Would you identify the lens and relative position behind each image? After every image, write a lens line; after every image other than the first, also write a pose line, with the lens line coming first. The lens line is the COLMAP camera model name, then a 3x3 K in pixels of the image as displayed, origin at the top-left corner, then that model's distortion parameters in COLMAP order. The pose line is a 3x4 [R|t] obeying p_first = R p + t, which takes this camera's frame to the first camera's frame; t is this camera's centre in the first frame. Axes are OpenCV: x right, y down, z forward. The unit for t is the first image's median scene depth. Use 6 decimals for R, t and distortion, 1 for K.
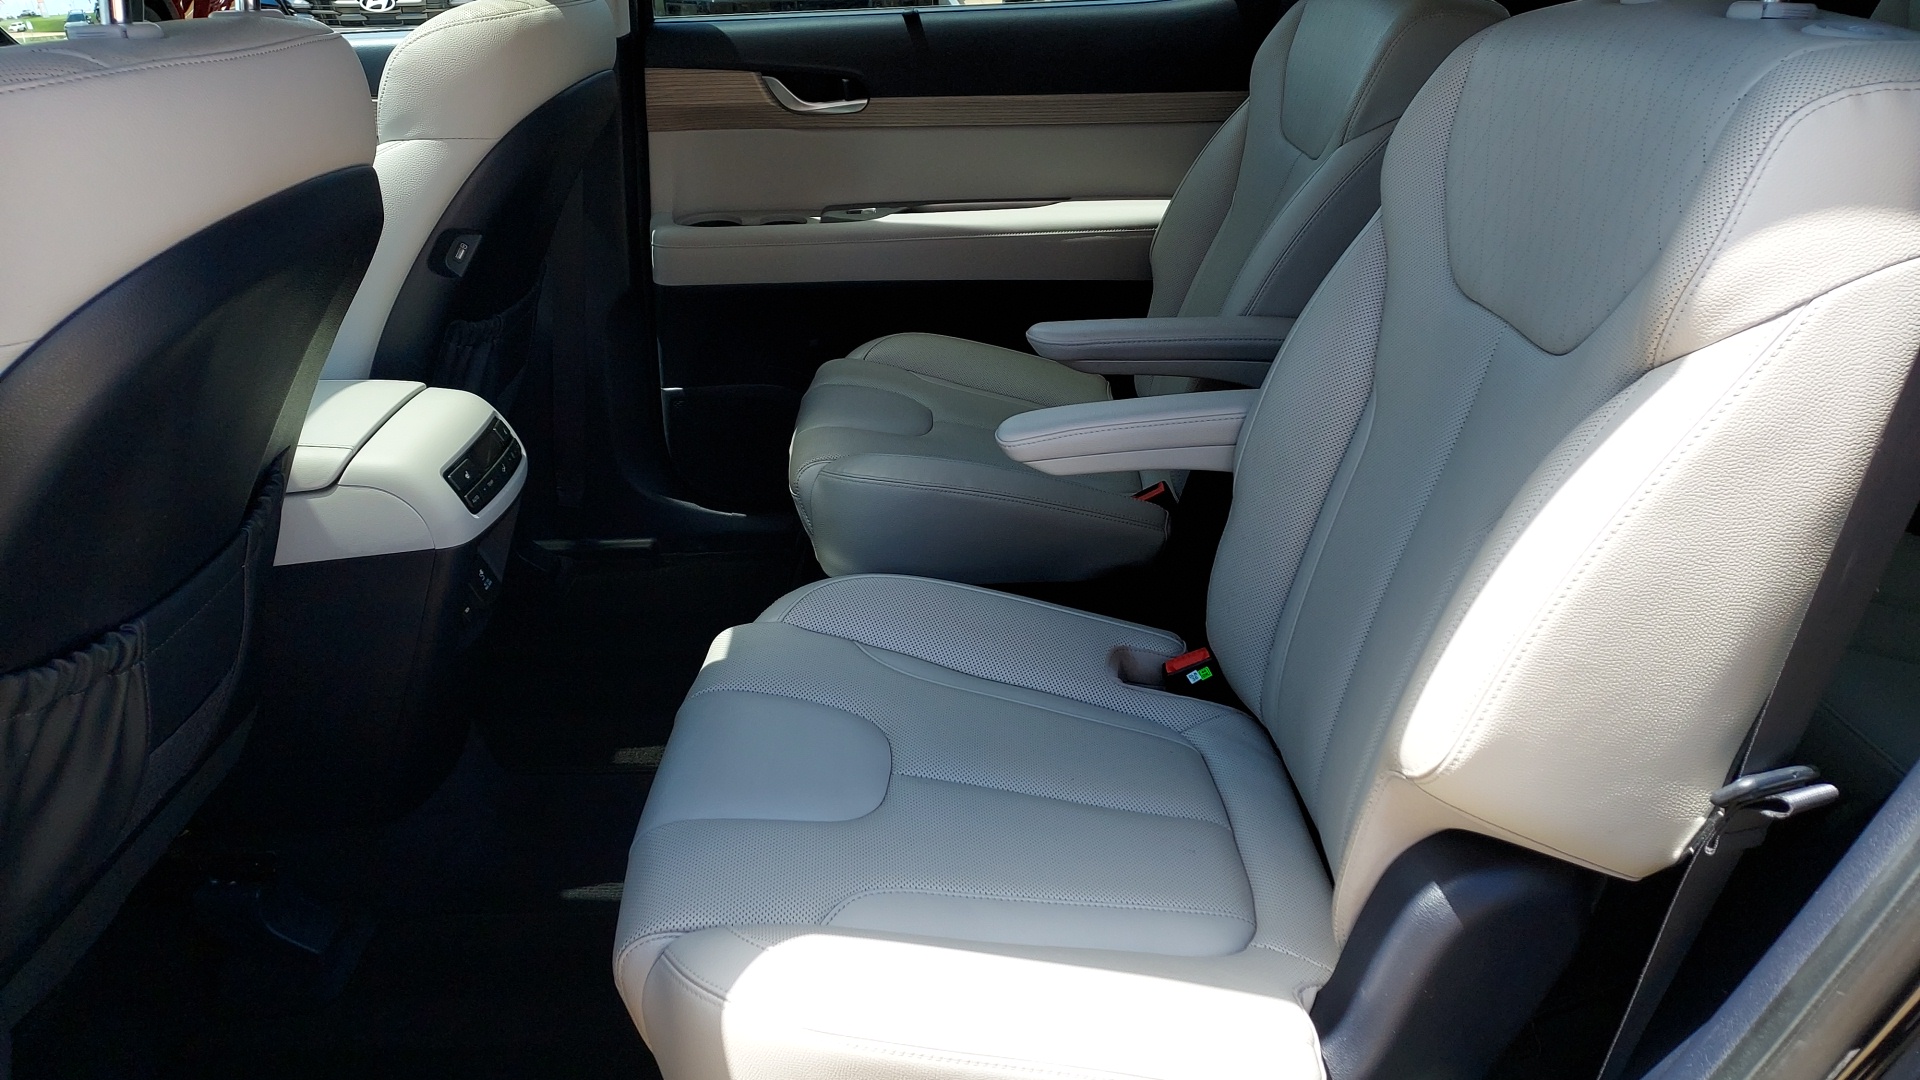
lens RADIAL K [[1388.3, 0, 980.0], [0, 1388.3, 541.8], [0, 0, 1]] dist [0.033330, -0.004592]
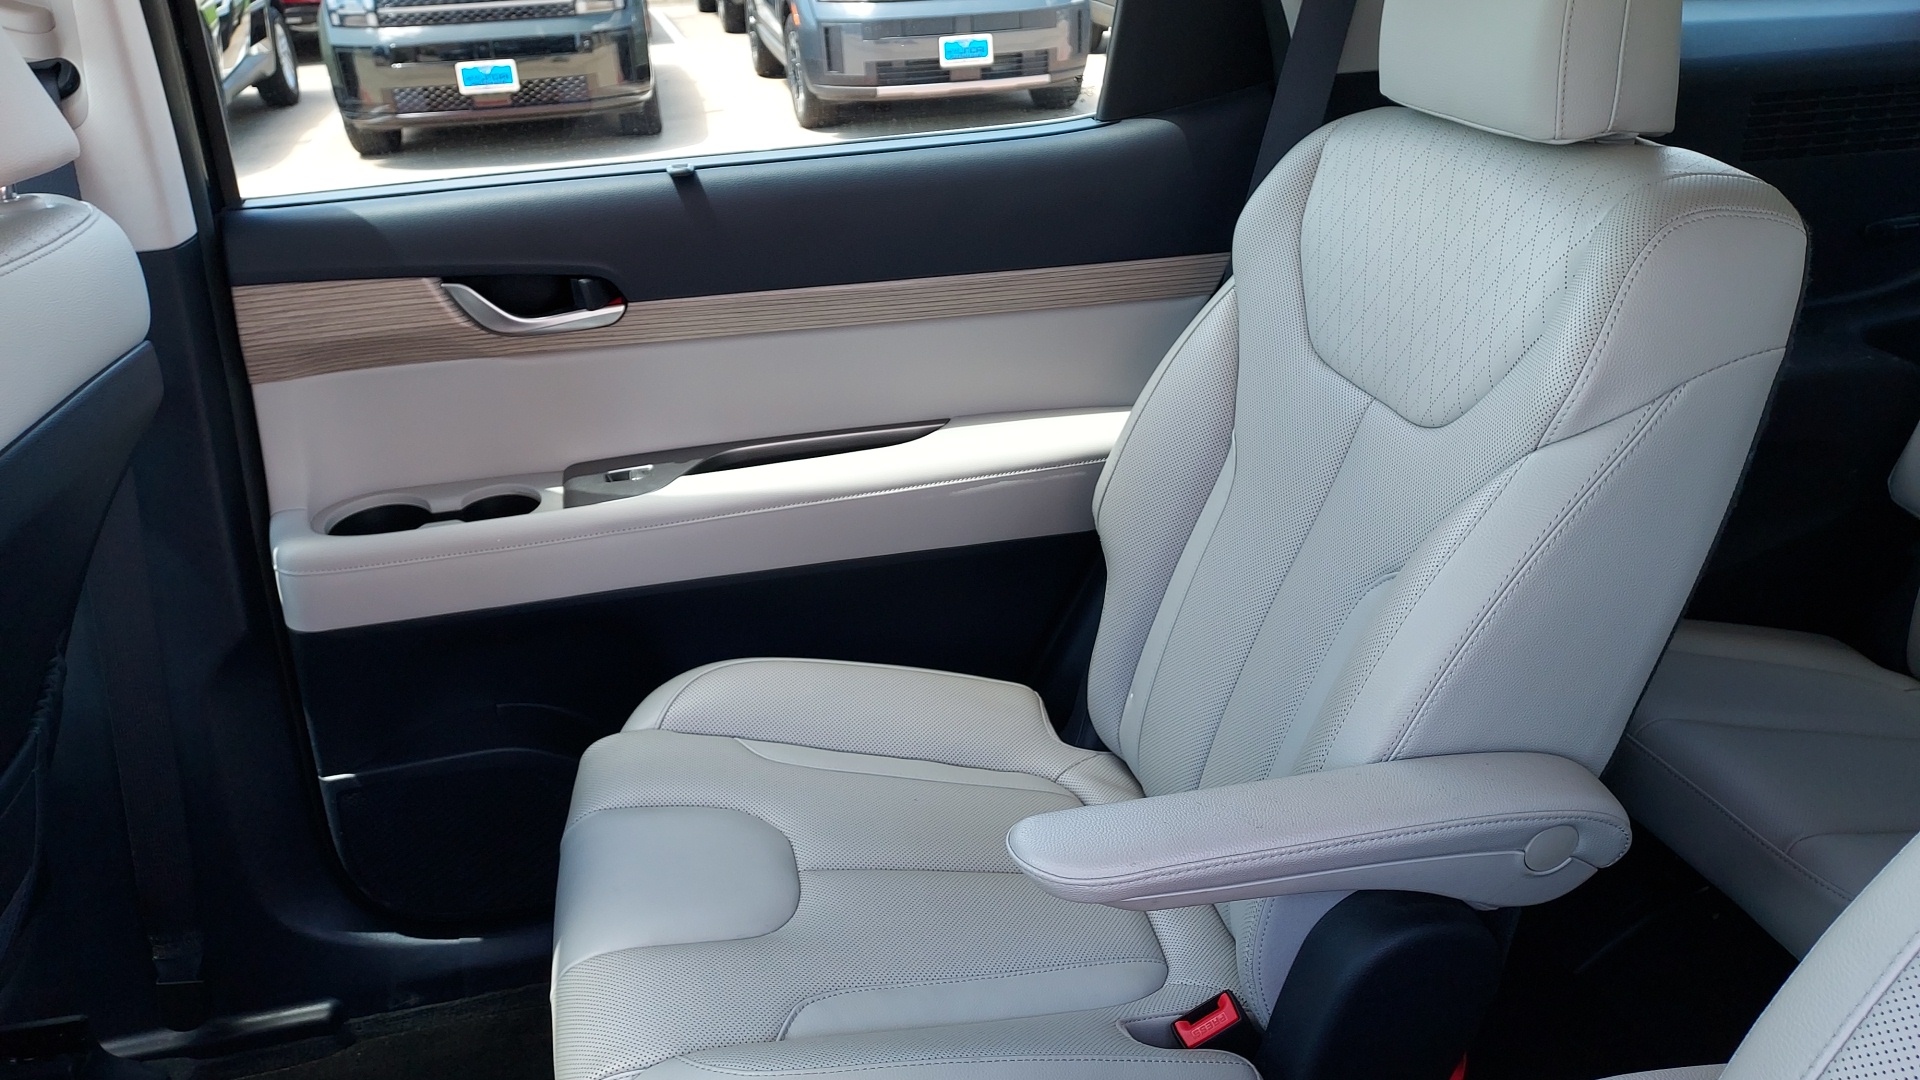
lens RADIAL K [[1450.4, 0, 1004.7], [0, 1450.4, 537.1], [0, 0, 1]] dist [0.001545, 0.002391]
pose [[0.981120, -0.094625, 0.168673, -0.033018], [0.098924, 0.994945, -0.017253, -0.186829], [-0.166188, 0.033613, 0.985521, 0.338414]]
